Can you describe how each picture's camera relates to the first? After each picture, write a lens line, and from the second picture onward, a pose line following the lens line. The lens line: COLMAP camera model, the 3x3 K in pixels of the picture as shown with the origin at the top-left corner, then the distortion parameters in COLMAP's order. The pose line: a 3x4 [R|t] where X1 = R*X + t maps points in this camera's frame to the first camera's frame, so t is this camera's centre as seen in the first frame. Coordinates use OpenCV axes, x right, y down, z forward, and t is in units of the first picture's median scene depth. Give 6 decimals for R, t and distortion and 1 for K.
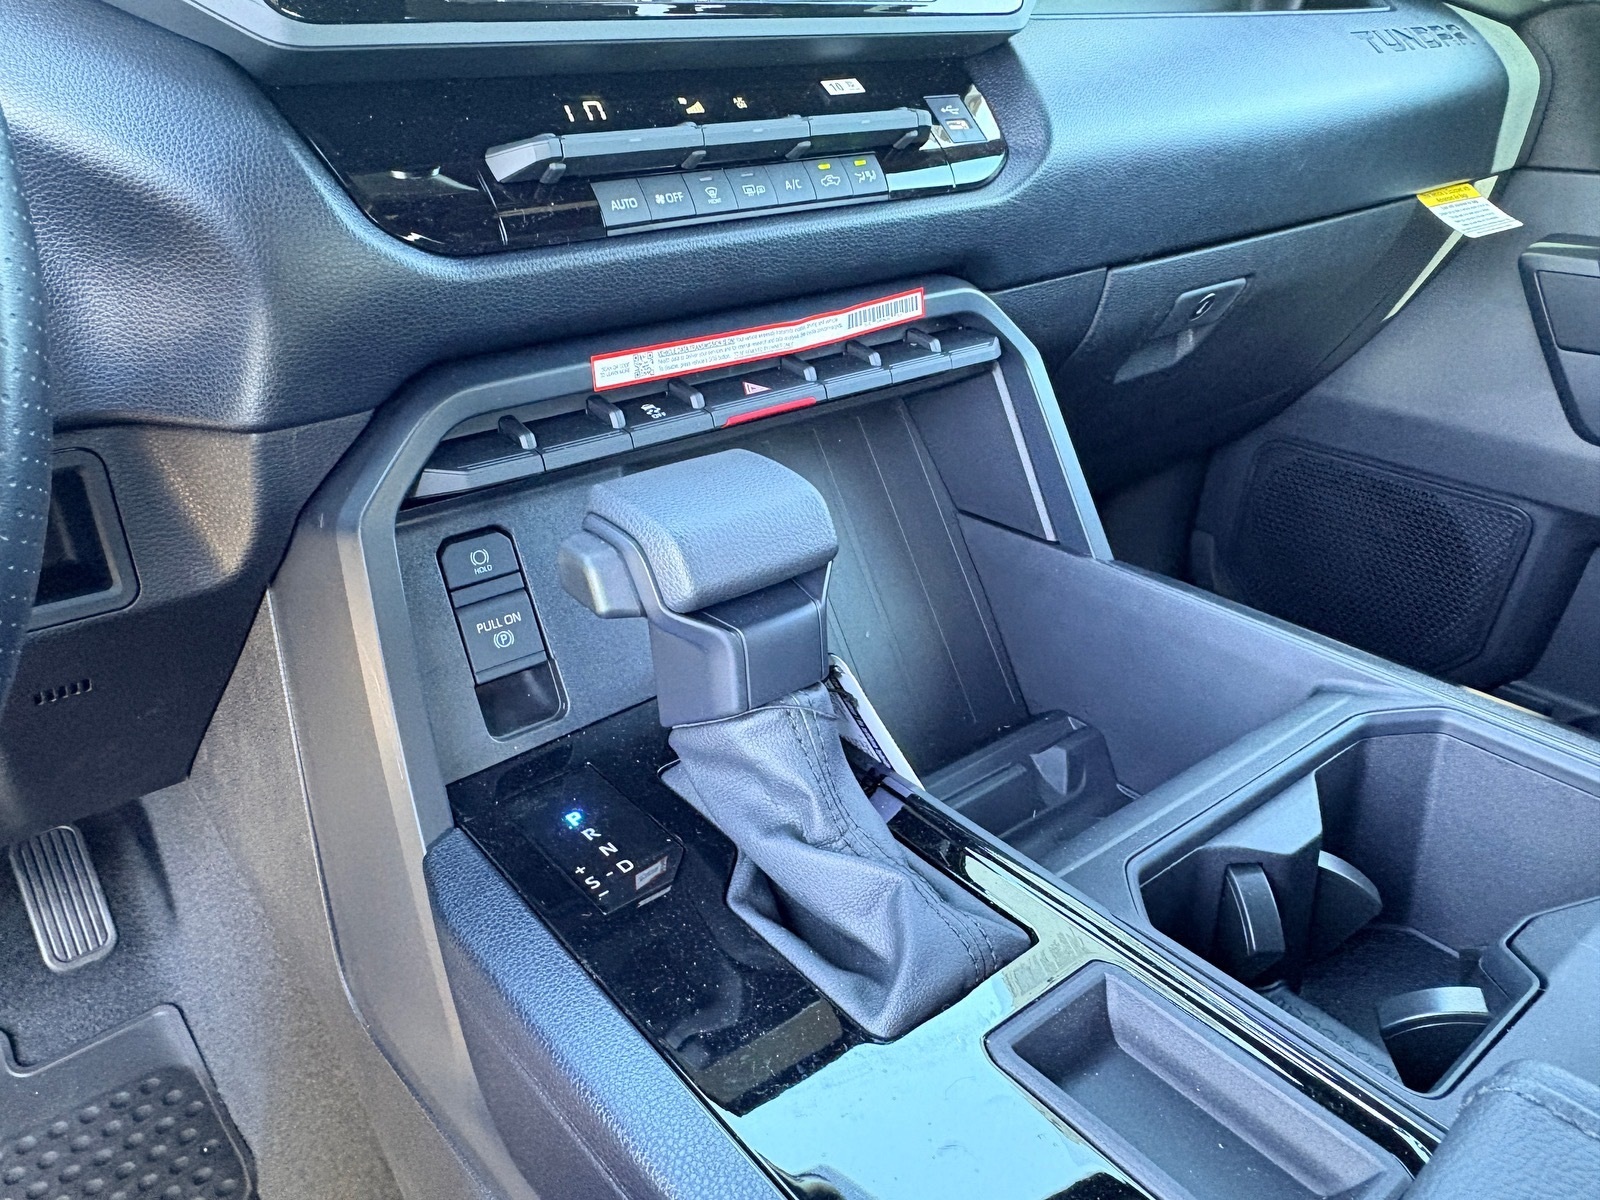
lens RADIAL K [[1185.9, 0, 752.3], [0, 1185.9, 584.9], [0, 0, 1]] dist [-0.001780, -0.000262]
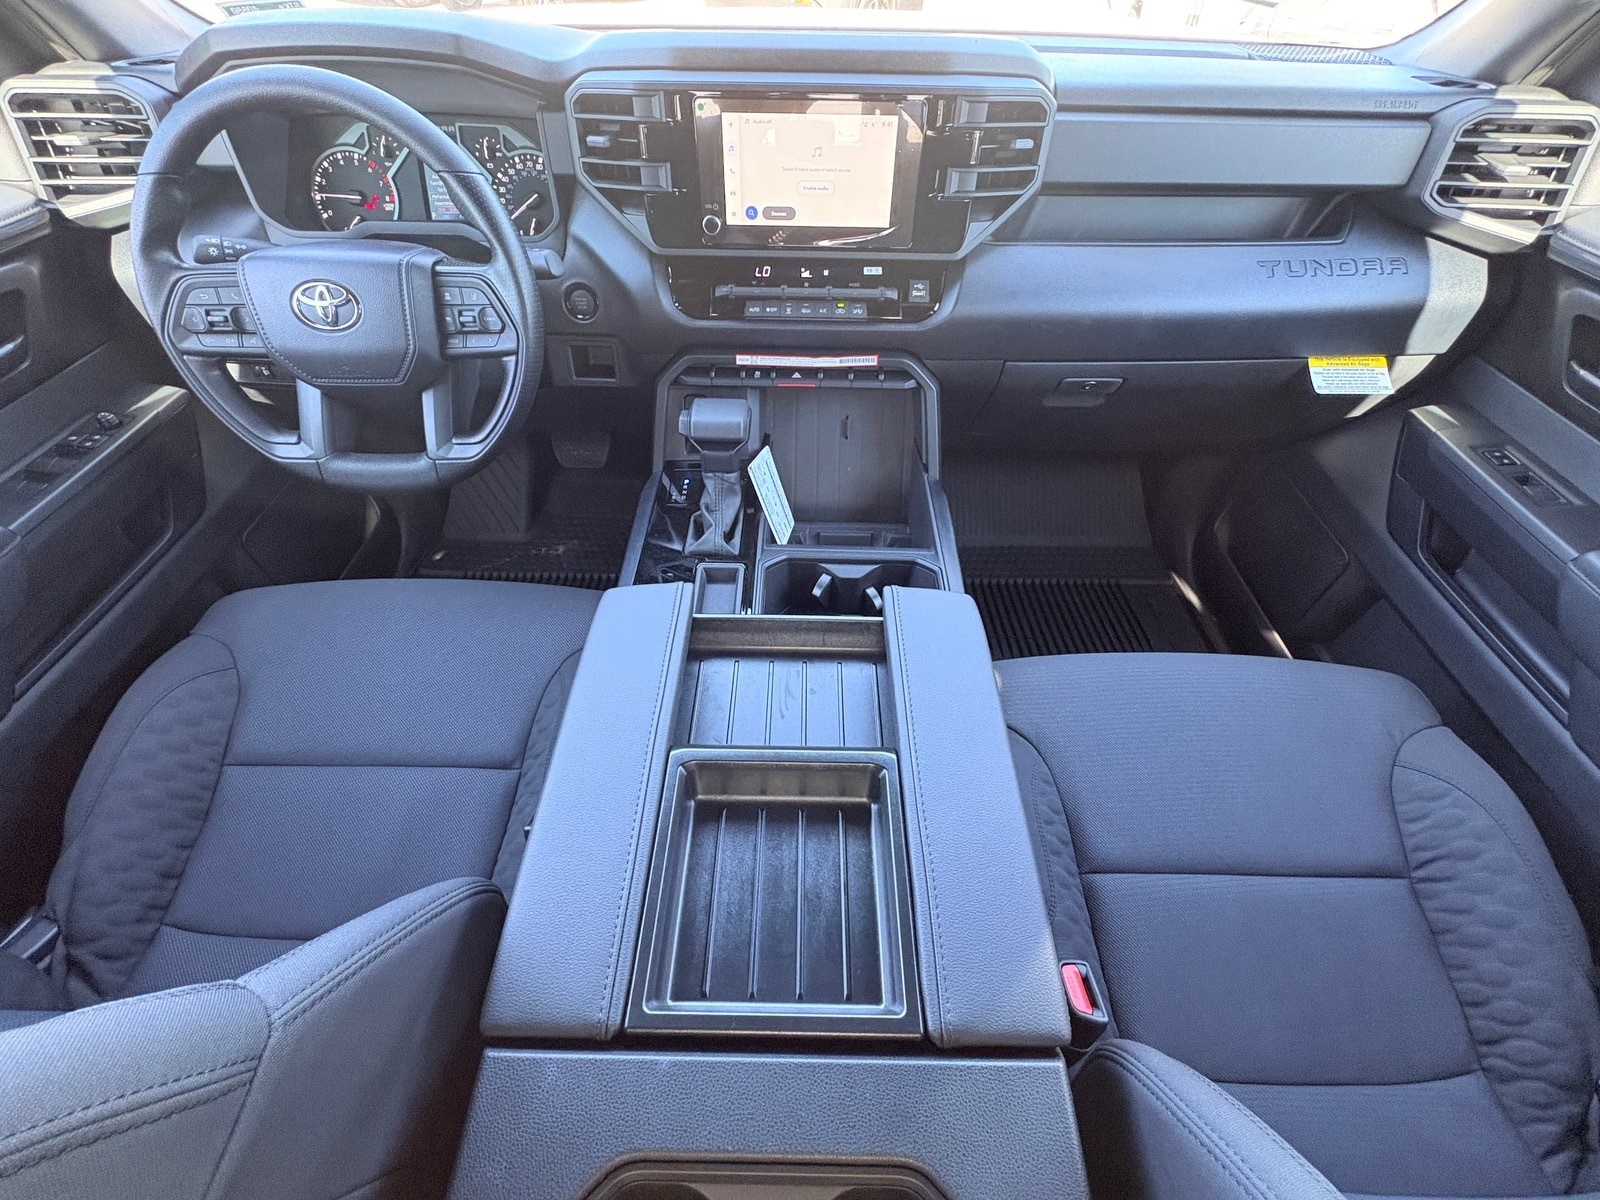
lens RADIAL K [[692.6, 0, 797.2], [0, 692.6, 599.7], [0, 0, 1]] dist [0.001668, 0.000522]
pose [[0.780493, 0.463889, -0.419090, 1.093013], [-0.289176, 0.862231, 0.415854, -0.443716], [0.554263, -0.203381, 0.807112, -0.582077]]
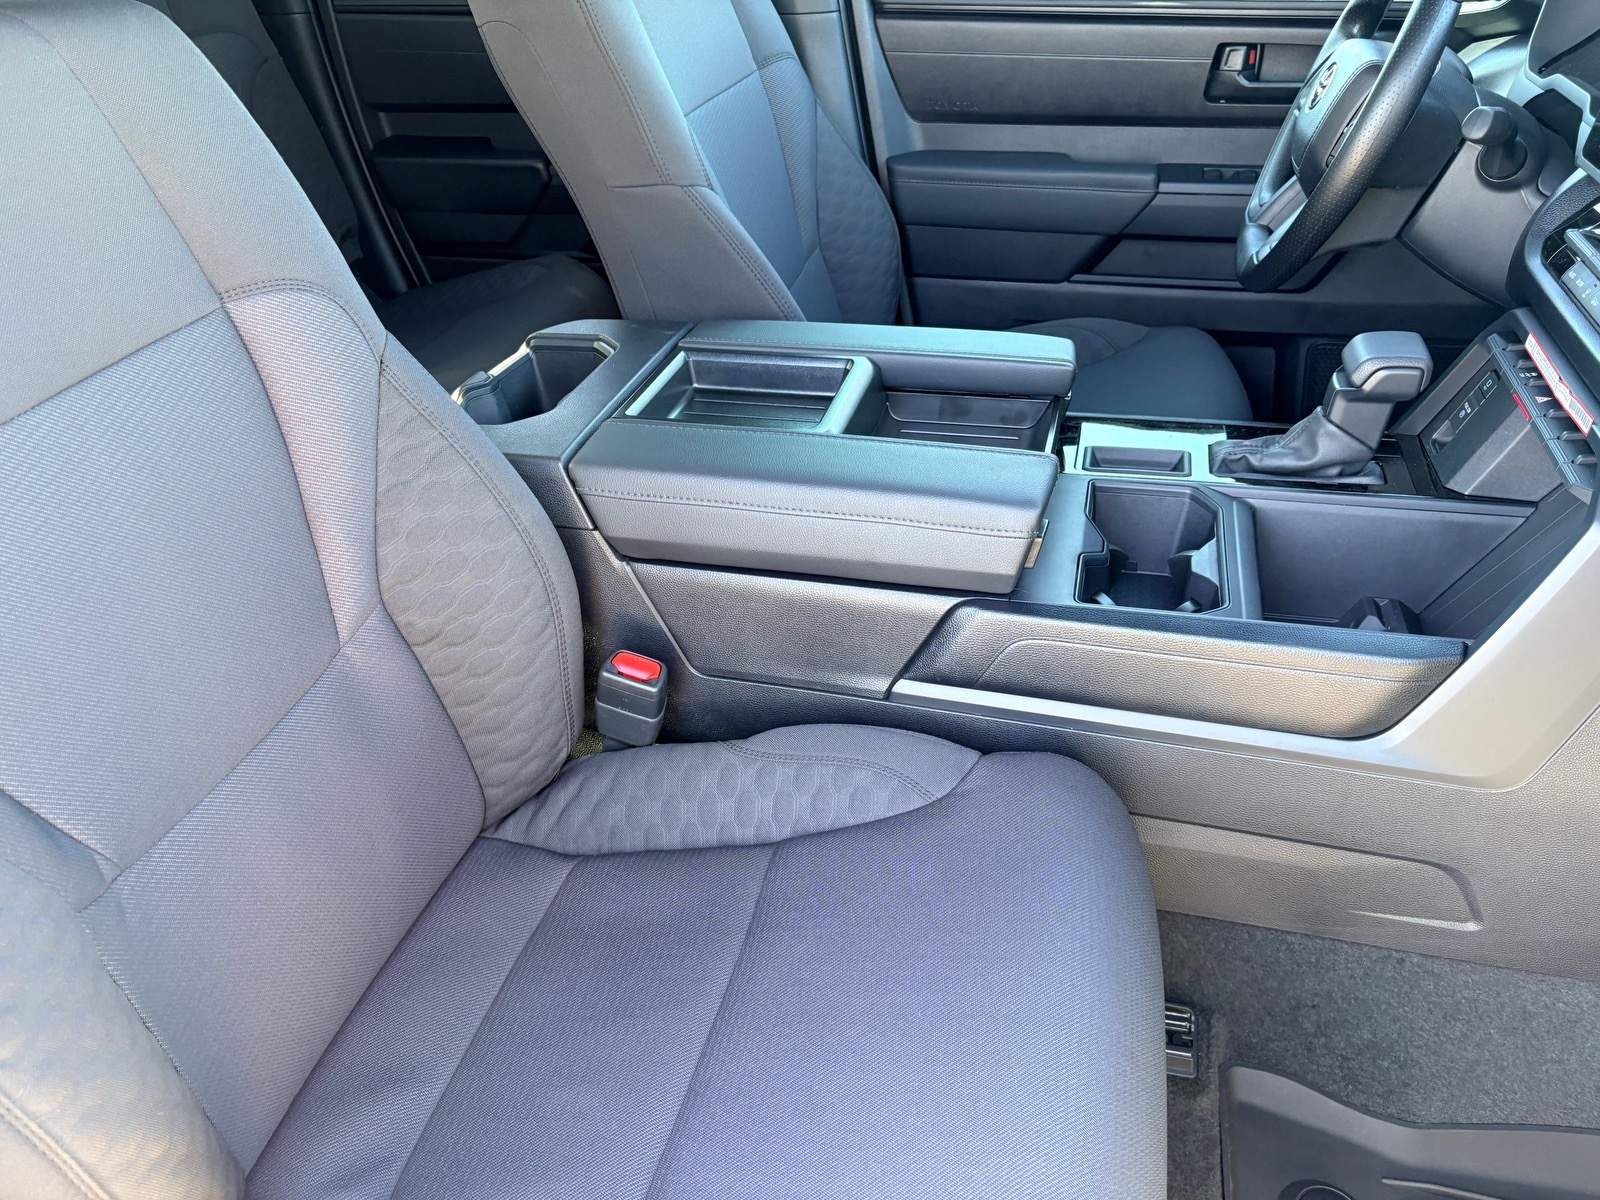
lens RADIAL K [[1209.6, 0, 800.0], [0, 1209.6, 600.0], [0, 0, 1]] dist [0.066217, -0.080967]
pose [[-0.791603, 0.365321, -0.489801, 2.042956], [-0.214373, 0.584599, 0.782489, -1.291881], [0.572197, 0.724421, -0.384455, 1.414054]]
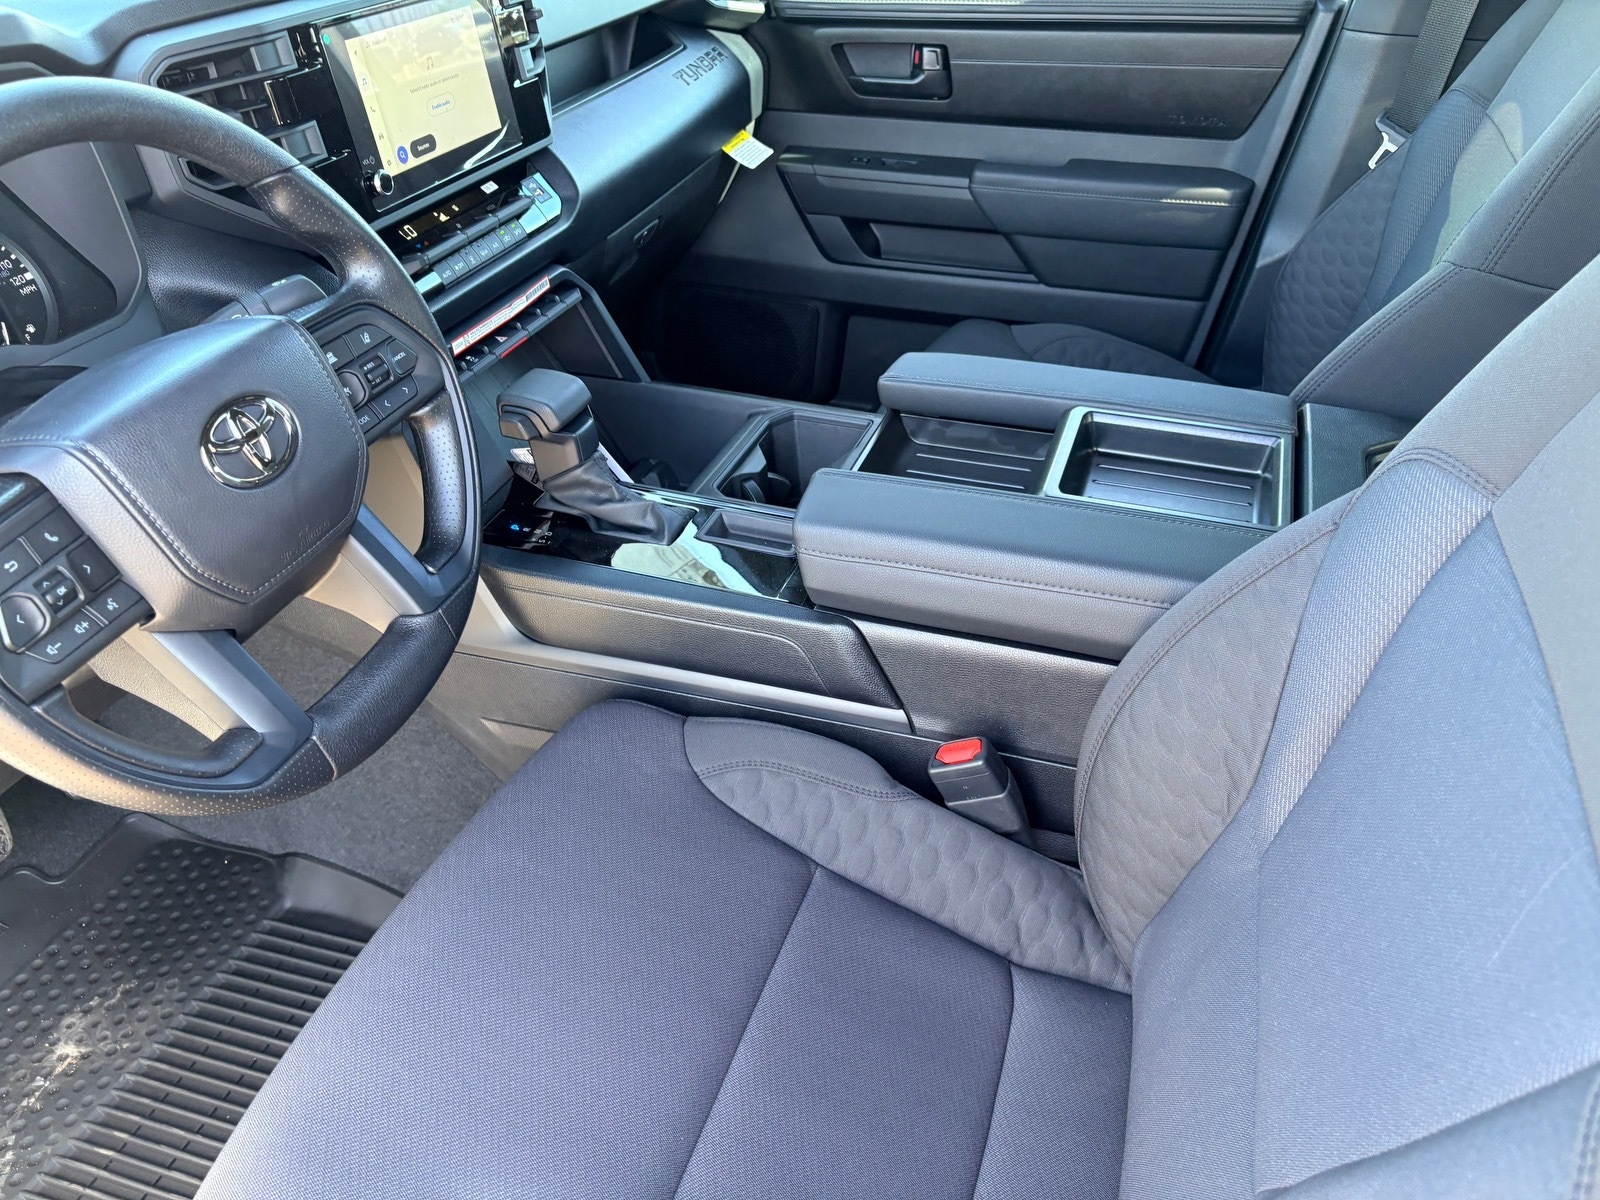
lens RADIAL K [[1209.6, 0, 800.0], [0, 1209.6, 600.0], [0, 0, 1]] dist [0.066217, -0.080967]
pose [[0.834867, -0.304030, 0.458871, -0.800884], [0.235318, 0.950741, 0.201787, -0.031984], [-0.497617, -0.060484, 0.865286, -1.414678]]
